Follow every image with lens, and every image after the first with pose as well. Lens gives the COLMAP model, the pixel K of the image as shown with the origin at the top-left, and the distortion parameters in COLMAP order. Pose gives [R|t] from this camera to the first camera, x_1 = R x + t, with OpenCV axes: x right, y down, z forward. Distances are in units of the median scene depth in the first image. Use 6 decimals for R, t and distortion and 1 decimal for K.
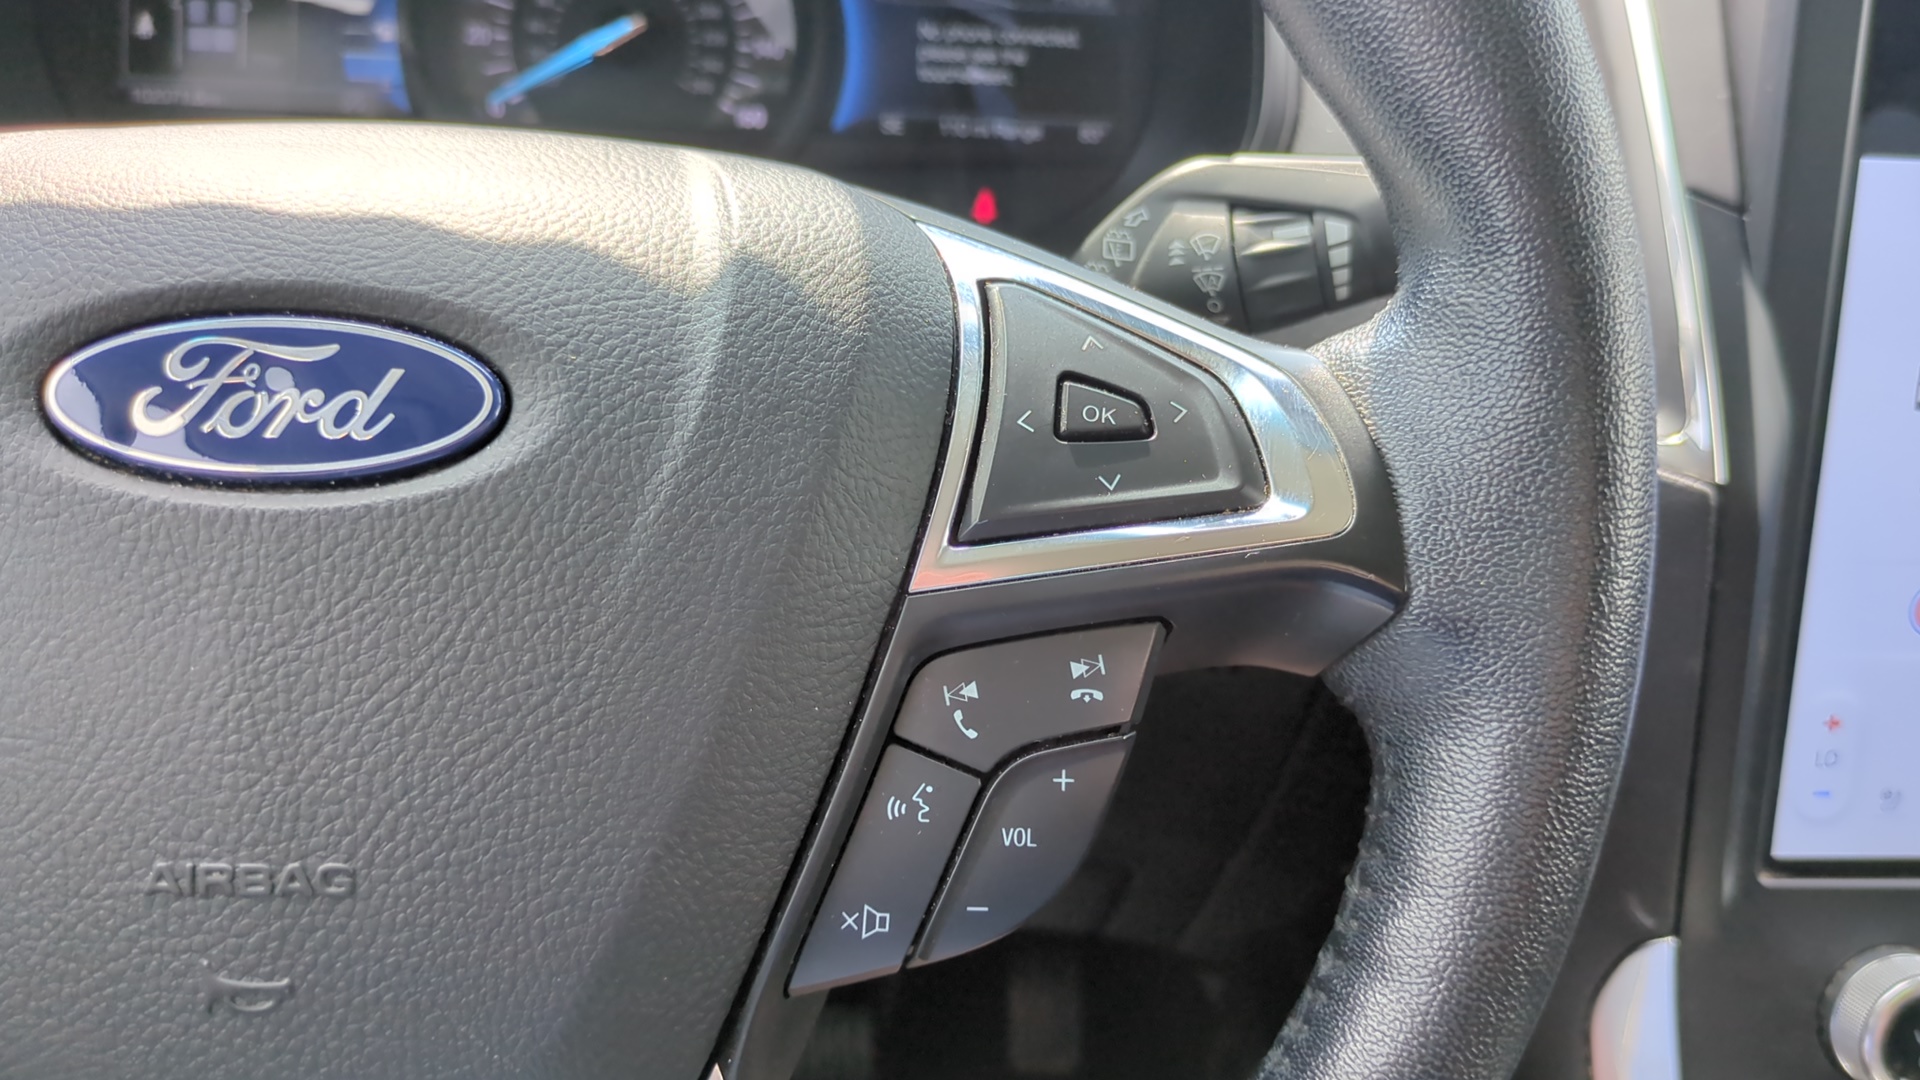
lens RADIAL K [[1643.5, 0, 955.8], [0, 1643.5, 528.0], [0, 0, 1]] dist [0.070777, -0.127753]
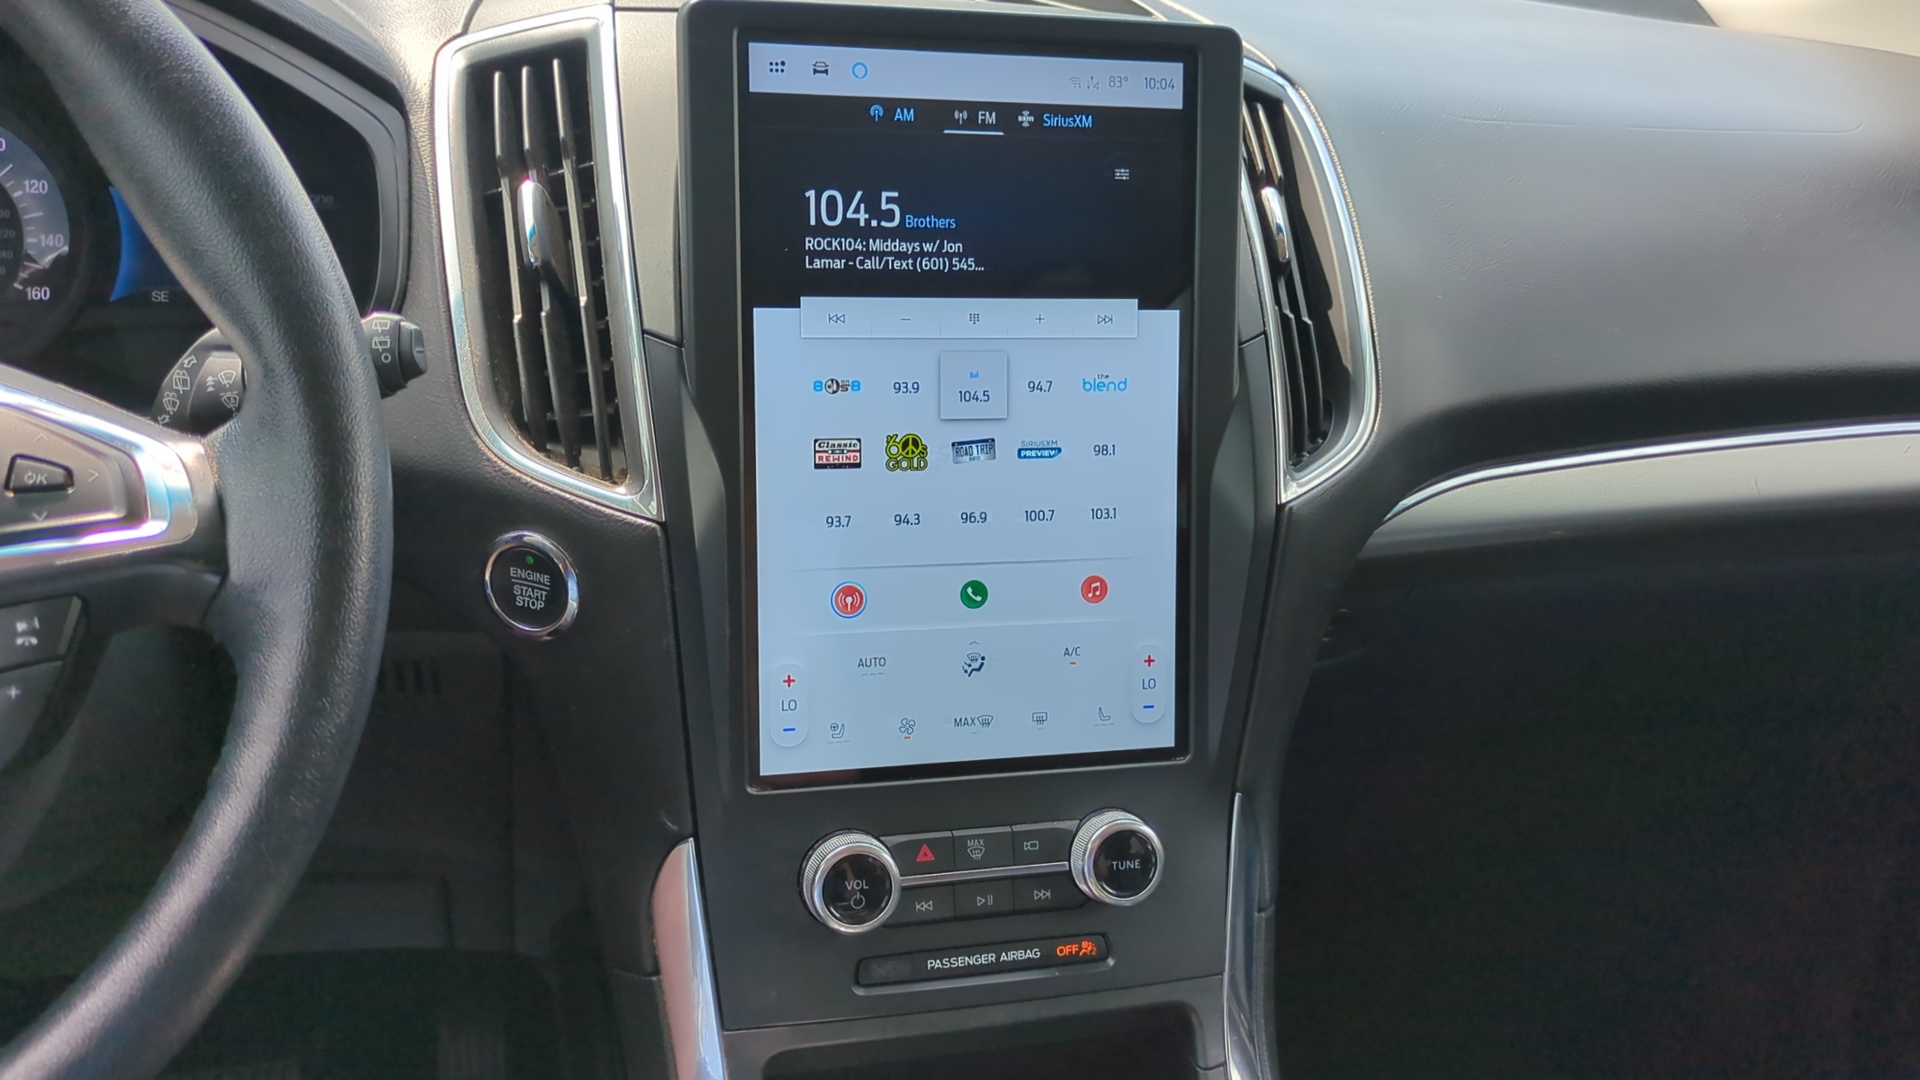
lens RADIAL K [[1643.5, 0, 955.8], [0, 1643.5, 528.0], [0, 0, 1]] dist [0.070777, -0.127753]
pose [[0.976305, -0.044755, 0.211721, 0.684205], [0.061879, 0.995265, -0.074958, 0.179622], [-0.207364, 0.086283, 0.974451, -0.911961]]
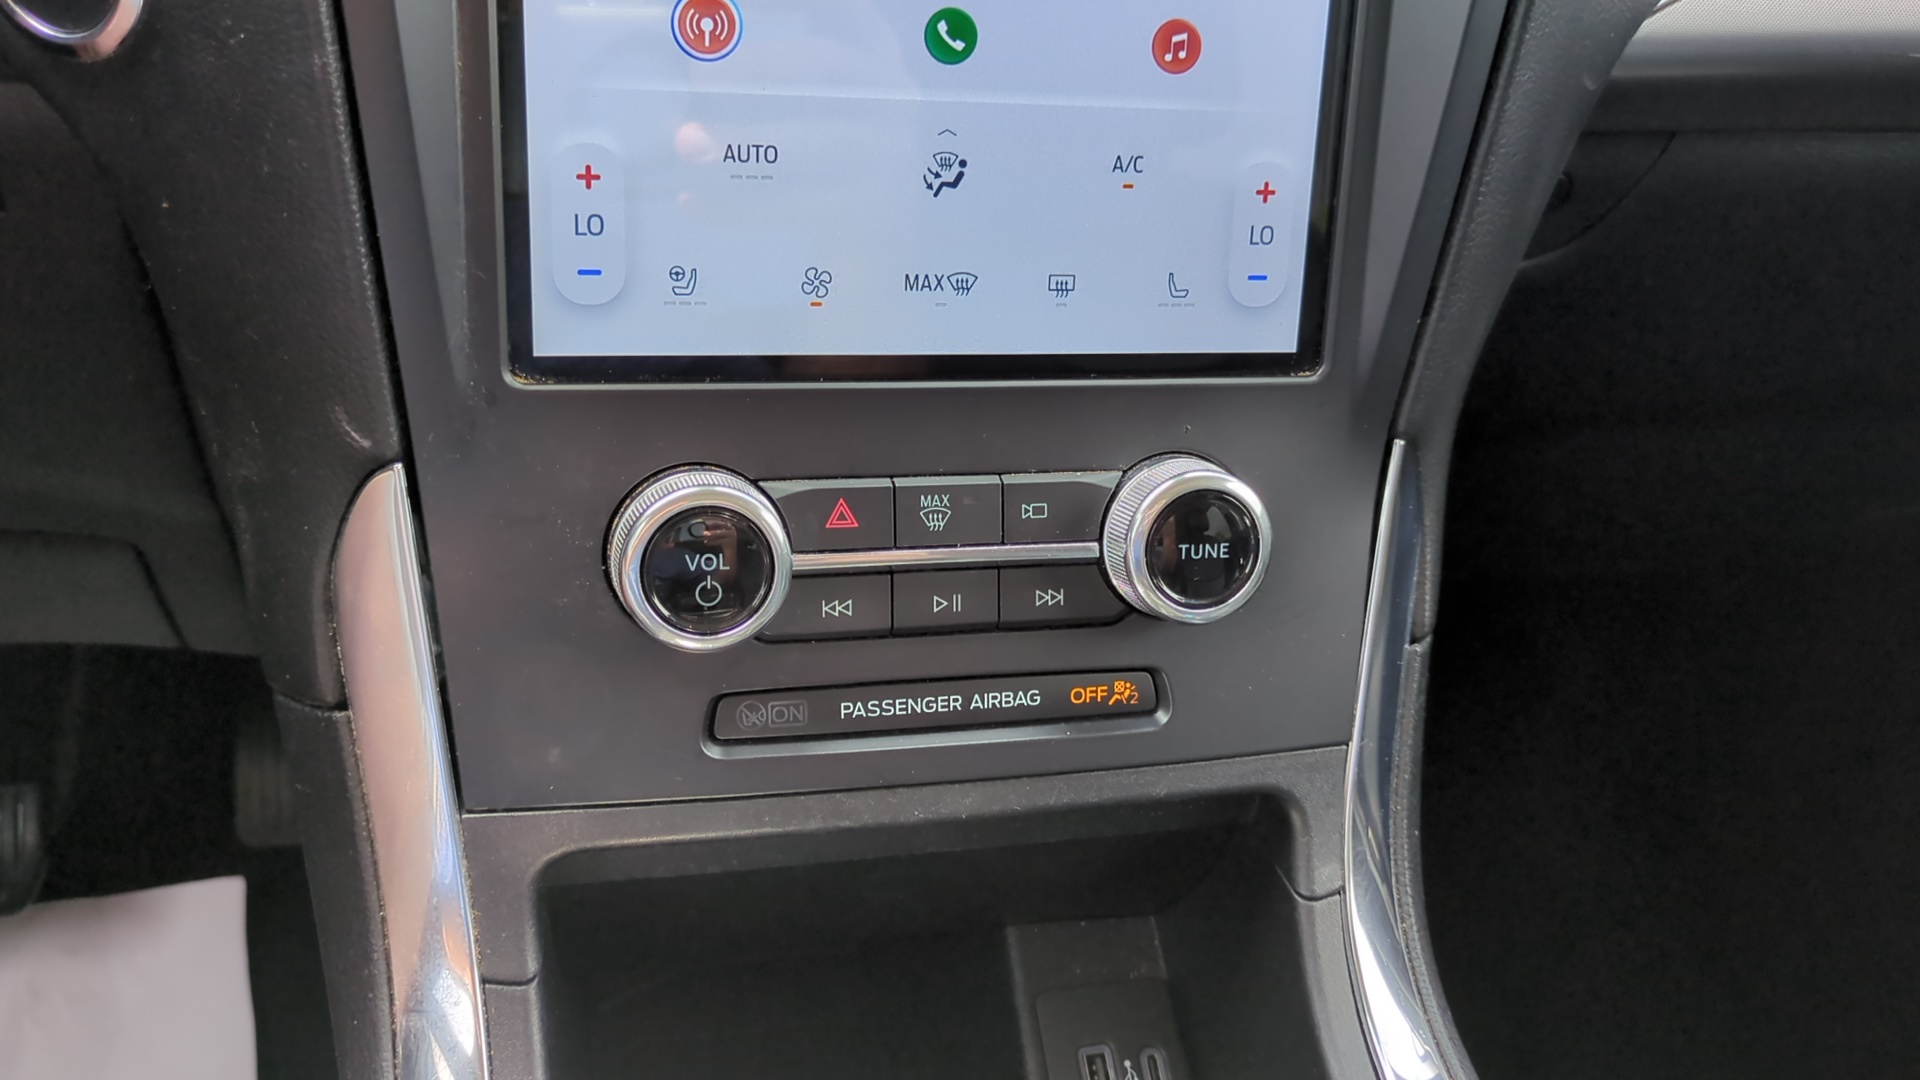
lens RADIAL K [[1643.5, 0, 955.8], [0, 1643.5, 528.0], [0, 0, 1]] dist [0.070777, -0.127753]
pose [[0.977190, -0.037707, 0.208992, 0.980101], [0.019992, 0.996074, 0.086238, 0.395546], [-0.211423, -0.080093, 0.974108, 0.338888]]
